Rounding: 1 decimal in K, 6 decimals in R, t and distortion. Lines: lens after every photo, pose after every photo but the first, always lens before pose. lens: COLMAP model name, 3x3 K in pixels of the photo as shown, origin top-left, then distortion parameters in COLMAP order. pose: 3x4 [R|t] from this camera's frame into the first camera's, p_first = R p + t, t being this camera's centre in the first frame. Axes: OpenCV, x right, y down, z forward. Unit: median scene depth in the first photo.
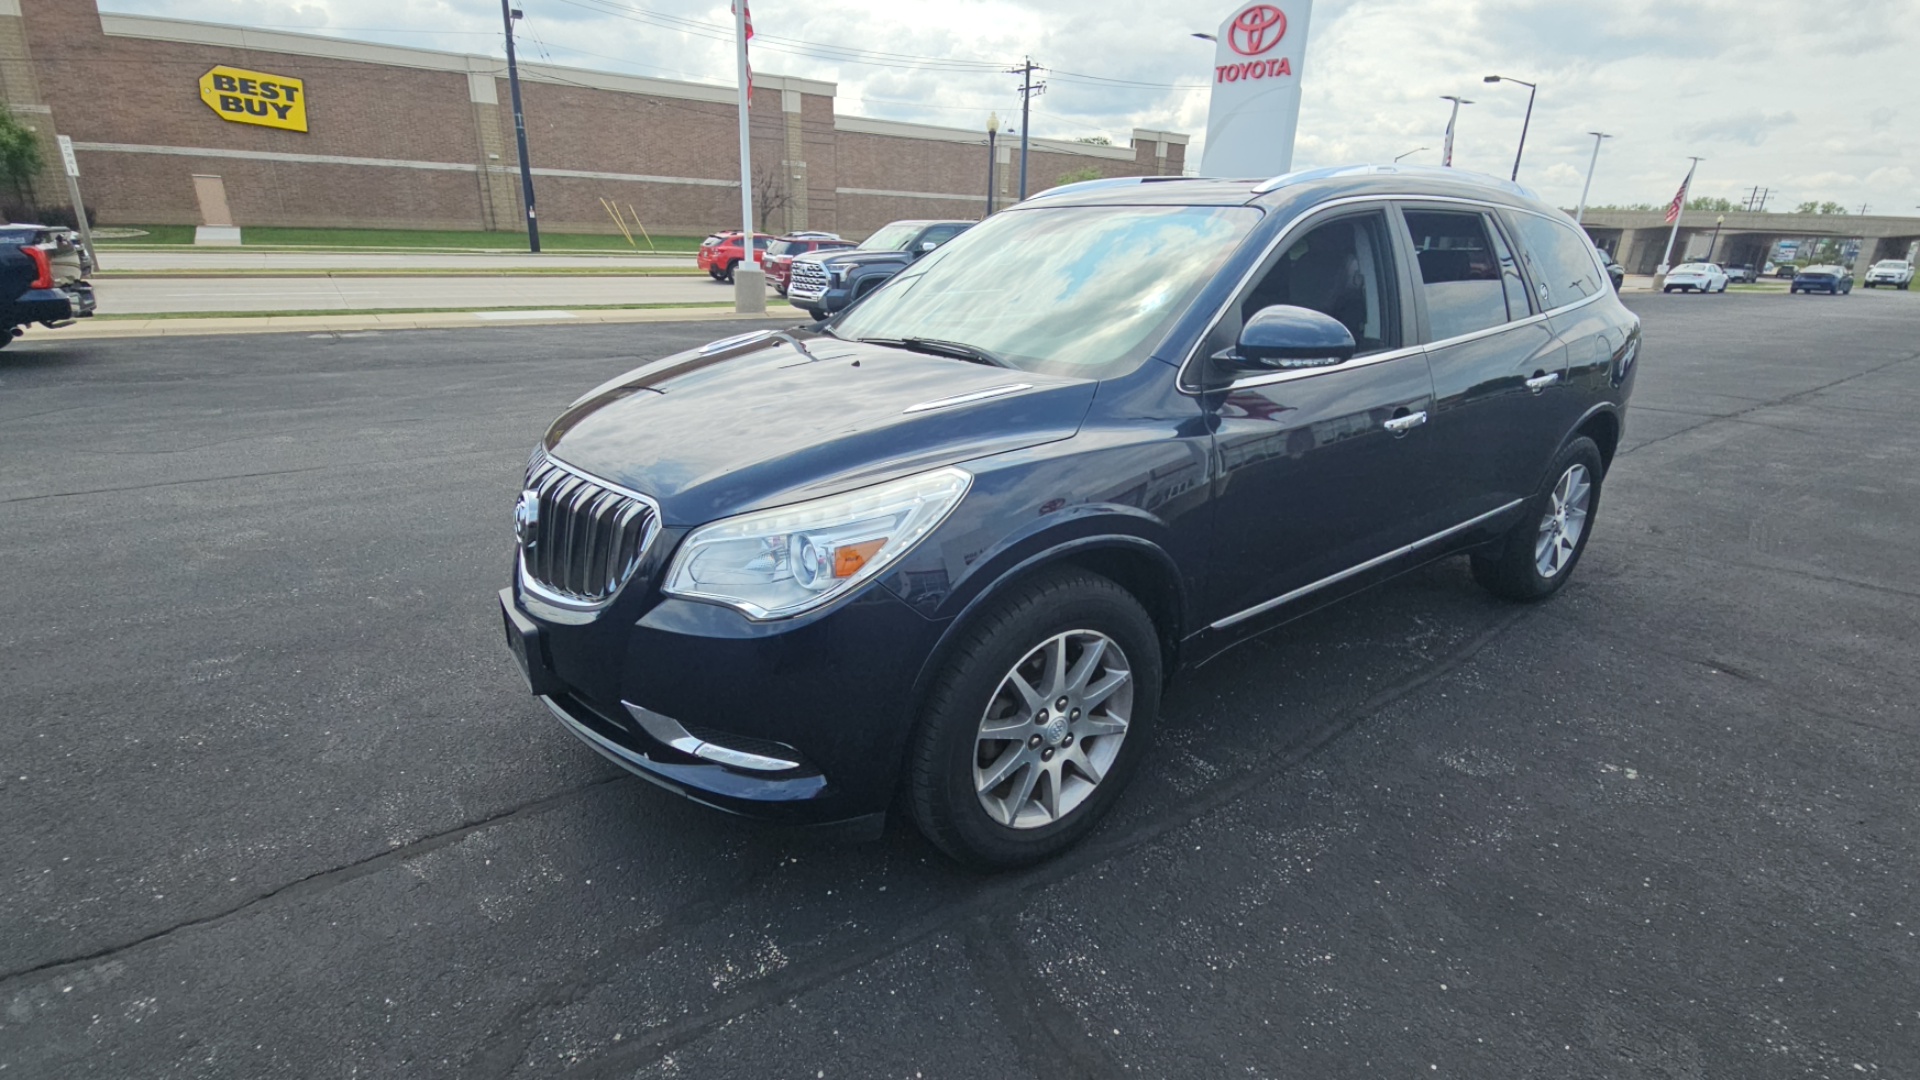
lens RADIAL K [[861.5, 0, 979.6], [0, 861.5, 537.9], [0, 0, 1]] dist [0.009636, -0.007677]
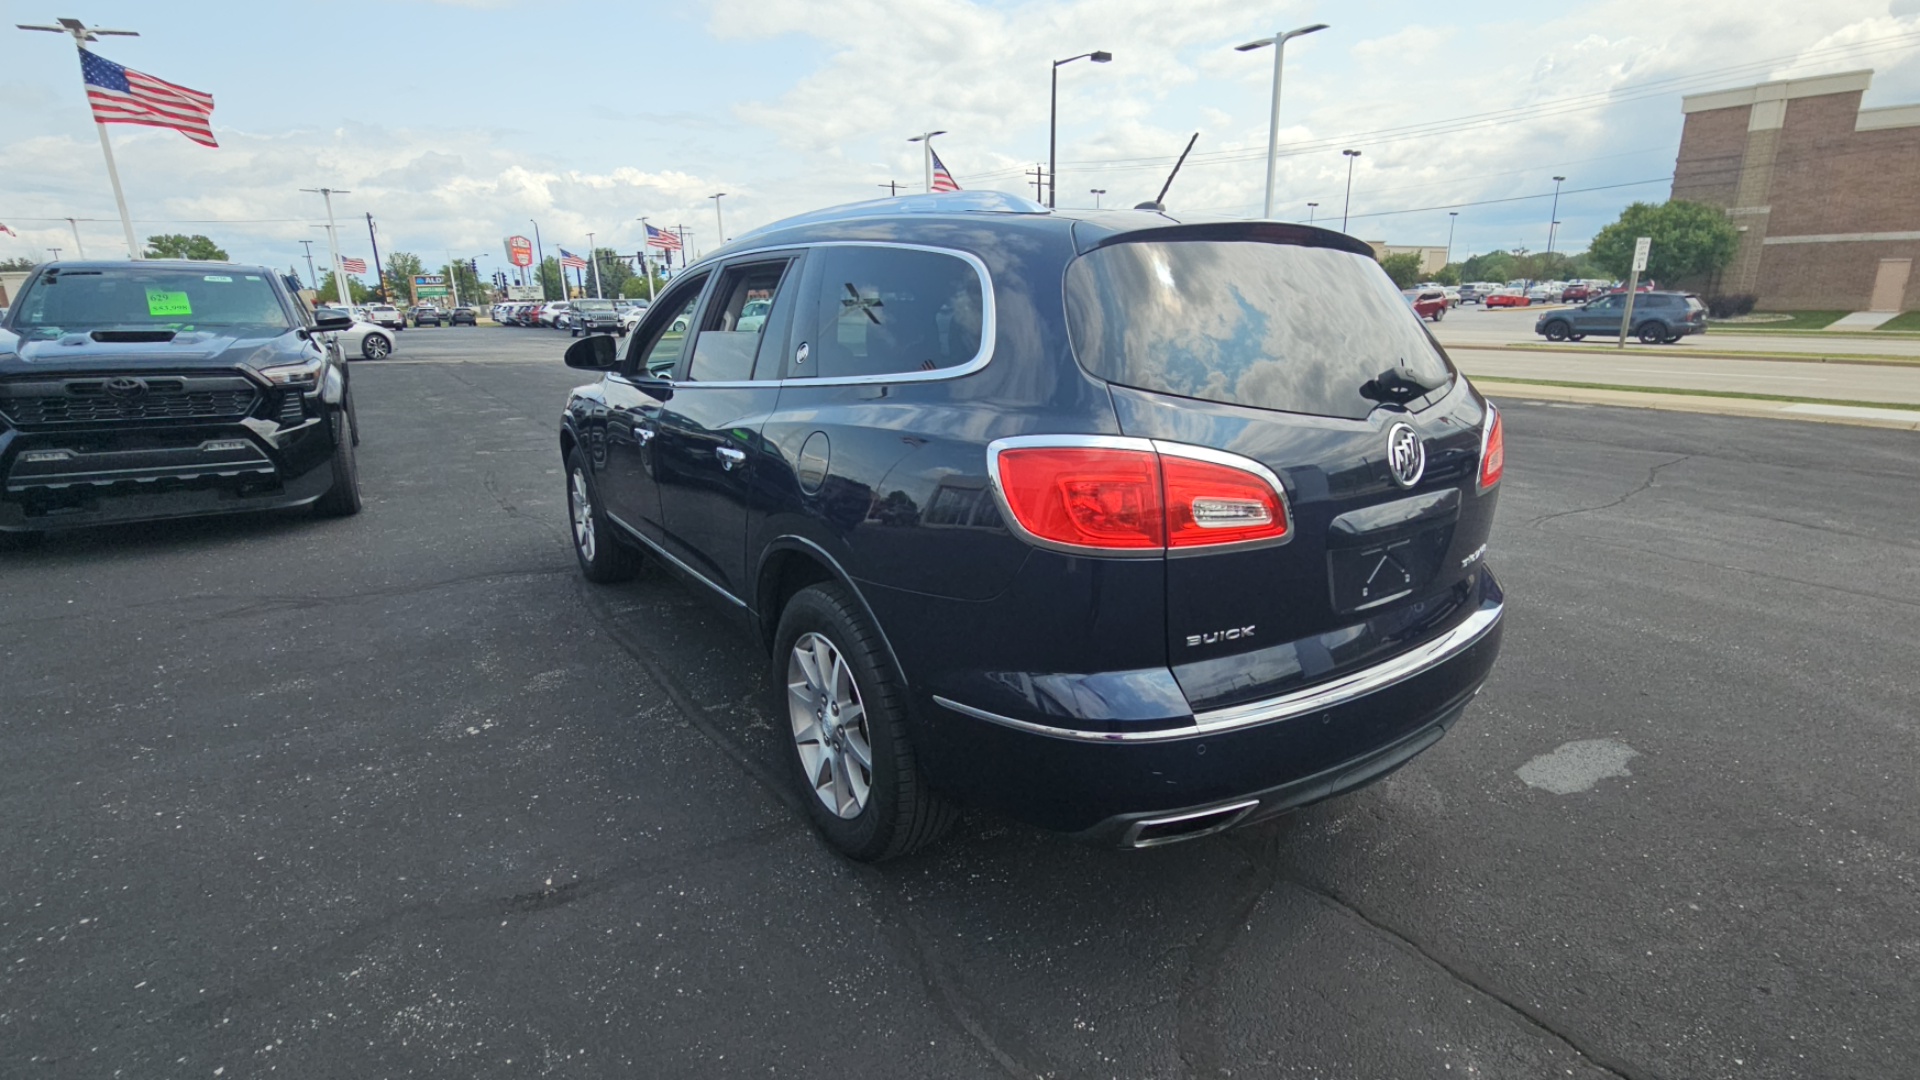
lens RADIAL K [[861.5, 0, 982.4], [0, 861.5, 545.9], [0, 0, 1]] dist [0.009636, -0.007677]
pose [[-0.028534, 0.245415, -0.968998, 0.126533], [-0.326925, 0.913789, 0.241059, -0.032792], [0.944619, 0.323669, 0.054158, 0.105401]]
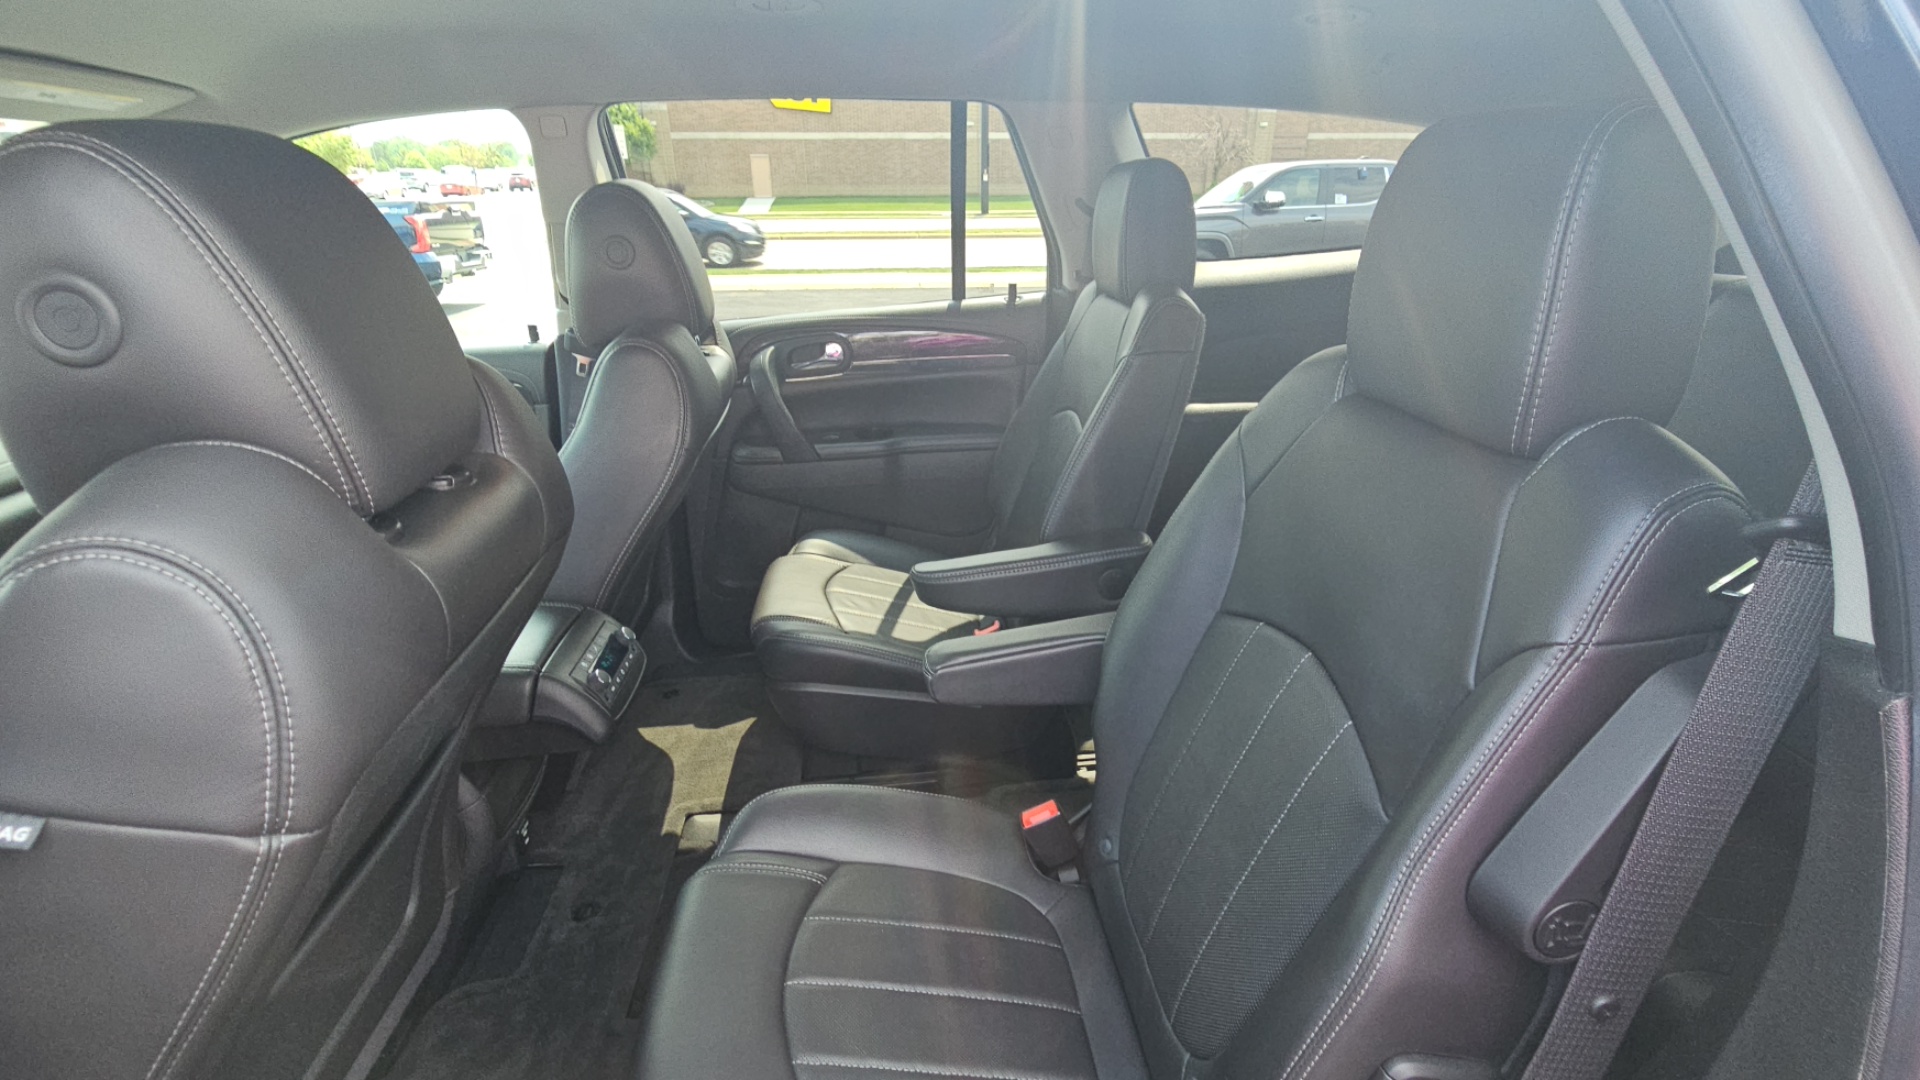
lens RADIAL K [[861.5, 0, 978.7], [0, 861.5, 542.7], [0, 0, 1]] dist [0.009636, -0.007677]
pose [[0.861964, 0.164219, -0.479635, 0.051207], [-0.140896, 0.986410, 0.084522, -0.024642], [0.486996, -0.005276, 0.873388, 0.078979]]
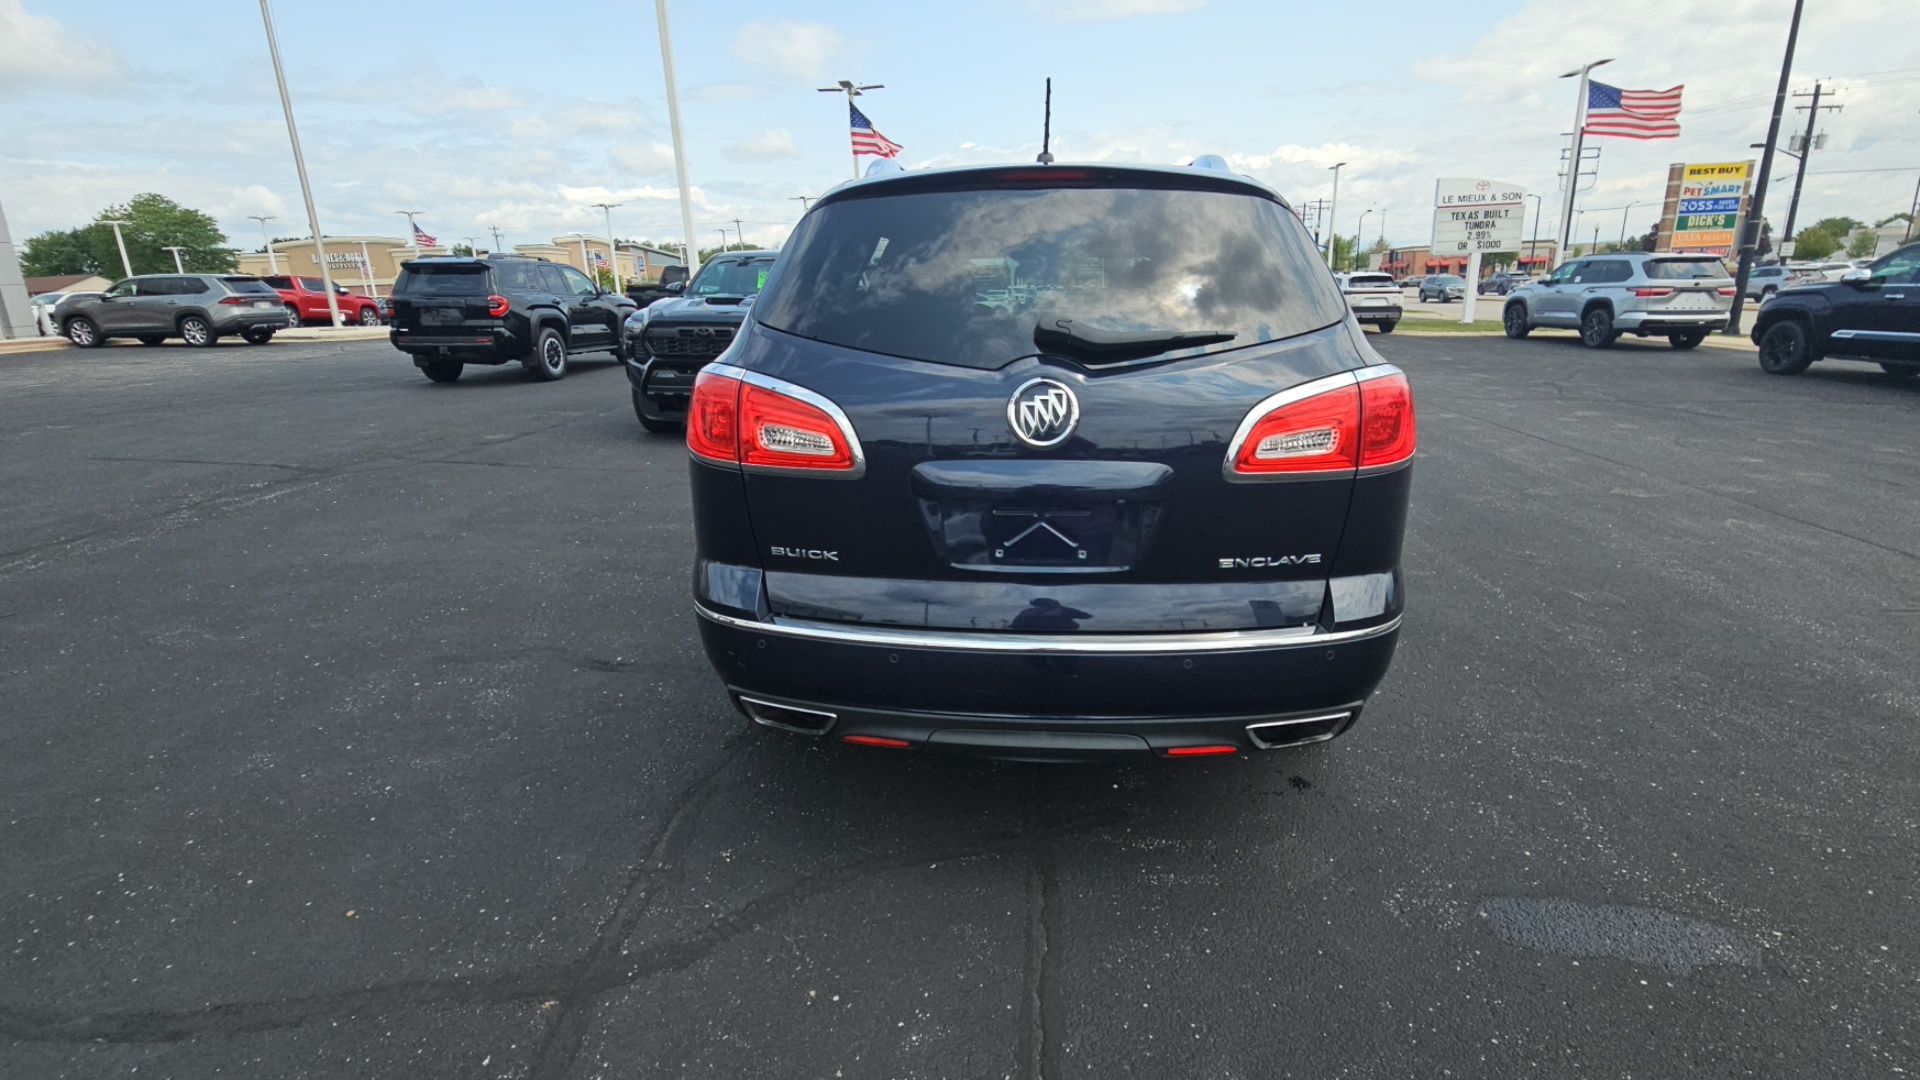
lens RADIAL K [[861.5, 0, 980.4], [0, 861.5, 544.8], [0, 0, 1]] dist [0.009636, -0.007677]
pose [[-0.655044, 0.201054, -0.728351, 0.113007], [-0.251184, 0.851182, 0.460863, -0.048292], [0.712617, 0.484836, -0.507061, 0.155106]]
